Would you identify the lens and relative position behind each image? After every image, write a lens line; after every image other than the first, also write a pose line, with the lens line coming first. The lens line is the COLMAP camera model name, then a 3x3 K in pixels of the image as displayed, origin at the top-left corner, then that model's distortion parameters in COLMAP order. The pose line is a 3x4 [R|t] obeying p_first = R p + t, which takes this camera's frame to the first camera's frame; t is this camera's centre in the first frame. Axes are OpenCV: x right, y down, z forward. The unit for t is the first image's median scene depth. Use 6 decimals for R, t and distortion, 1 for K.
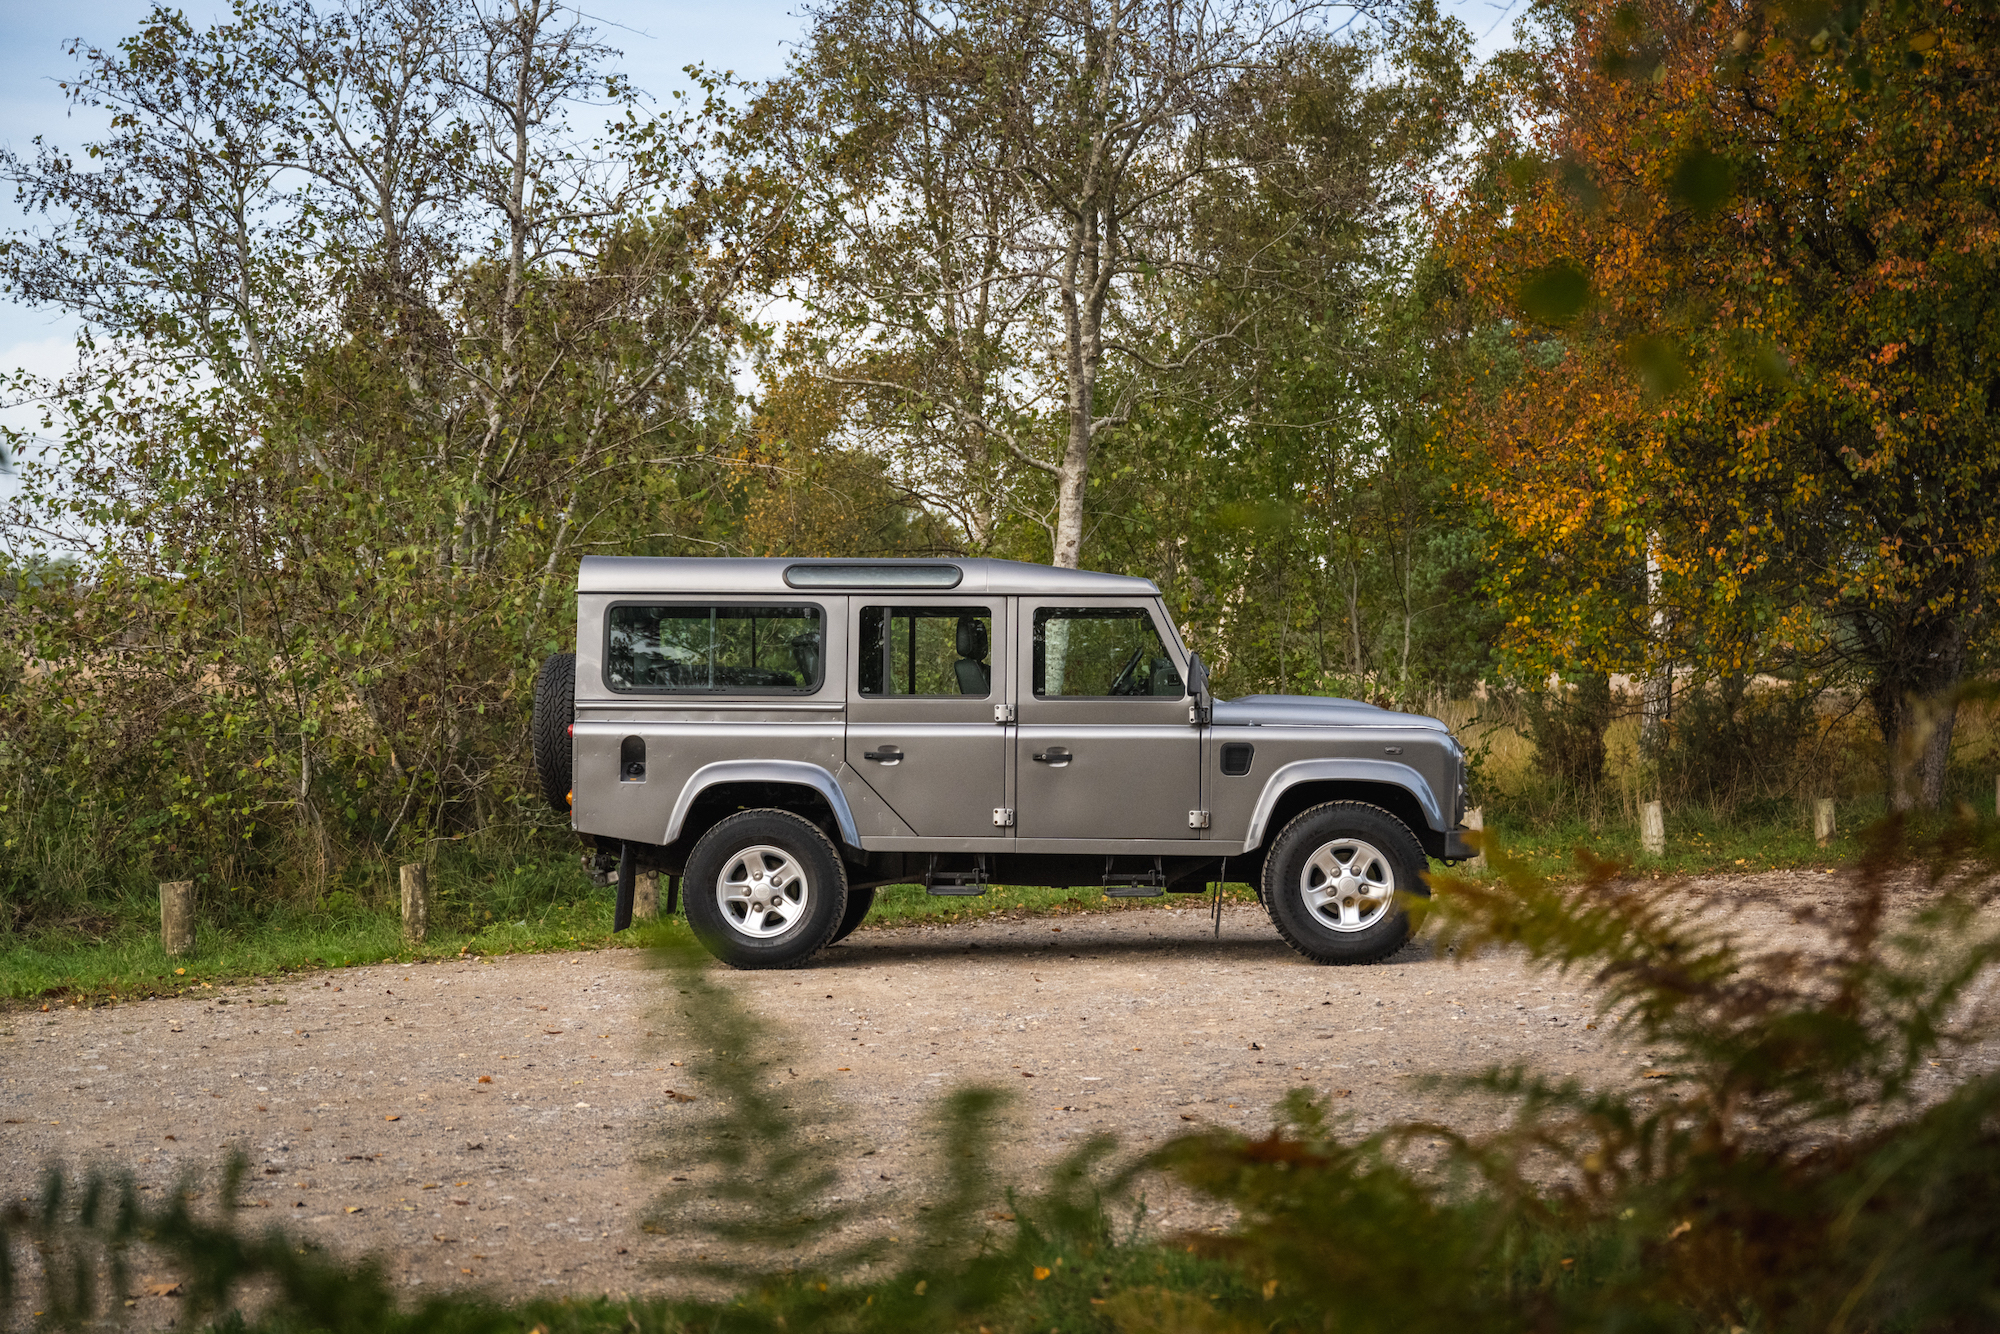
lens RADIAL K [[2842.5, 0, 1005.3], [0, 2842.5, 680.5], [0, 0, 1]] dist [0.000456, 0.000000]
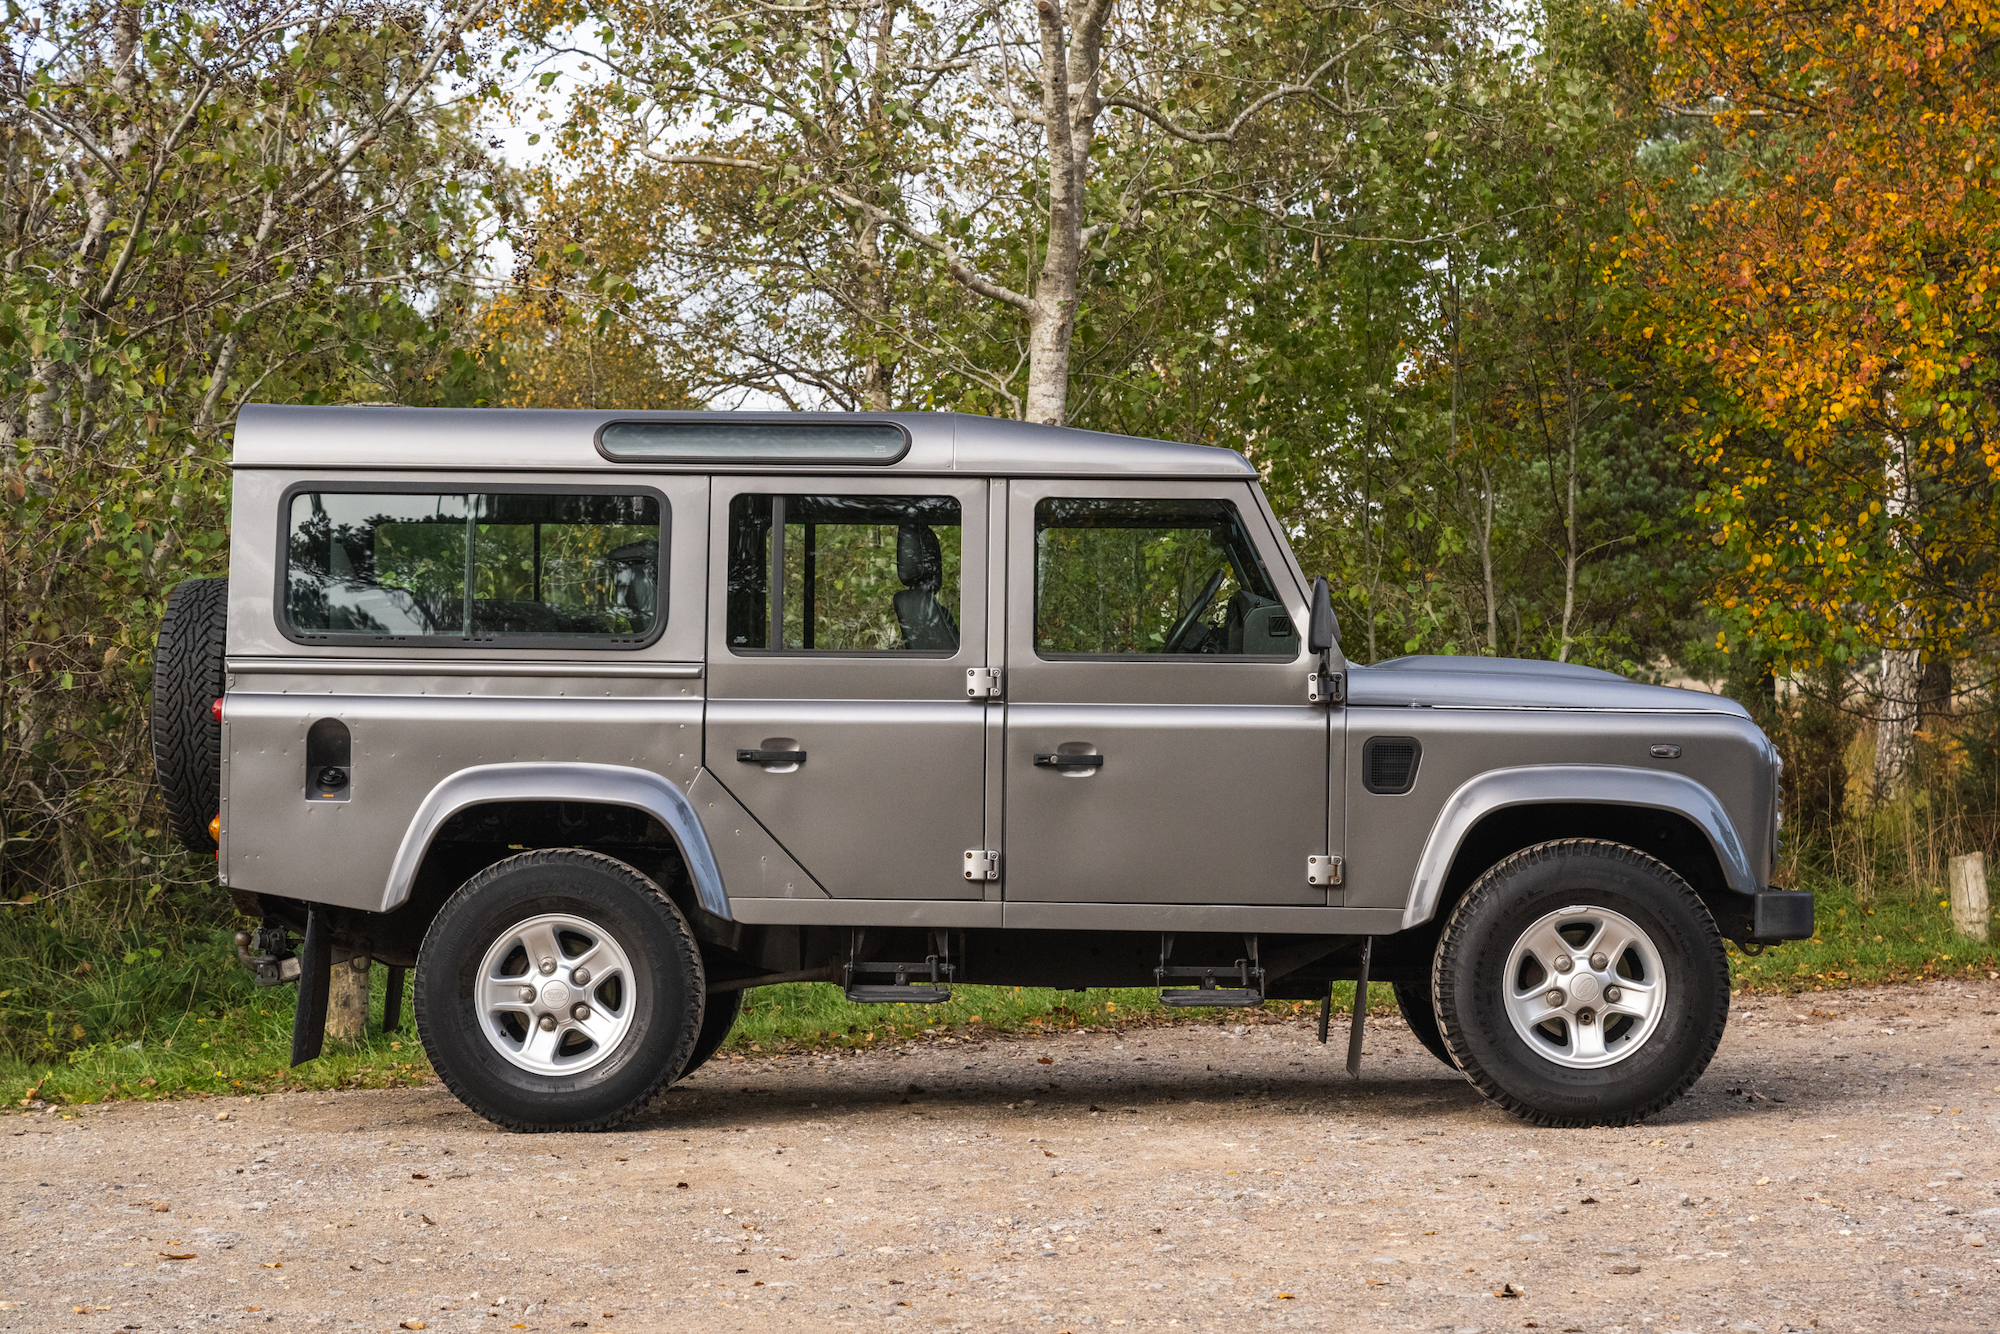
lens RADIAL K [[4175.9, 0, 994.9], [0, 4175.9, 656.3], [0, 0, 1]] dist [0.014895, 0.000000]
pose [[0.999537, 0.005492, 0.029941, -0.022888], [-0.005310, 0.999967, -0.006152, 0.011214], [-0.029973, 0.005991, 0.999533, 0.161408]]
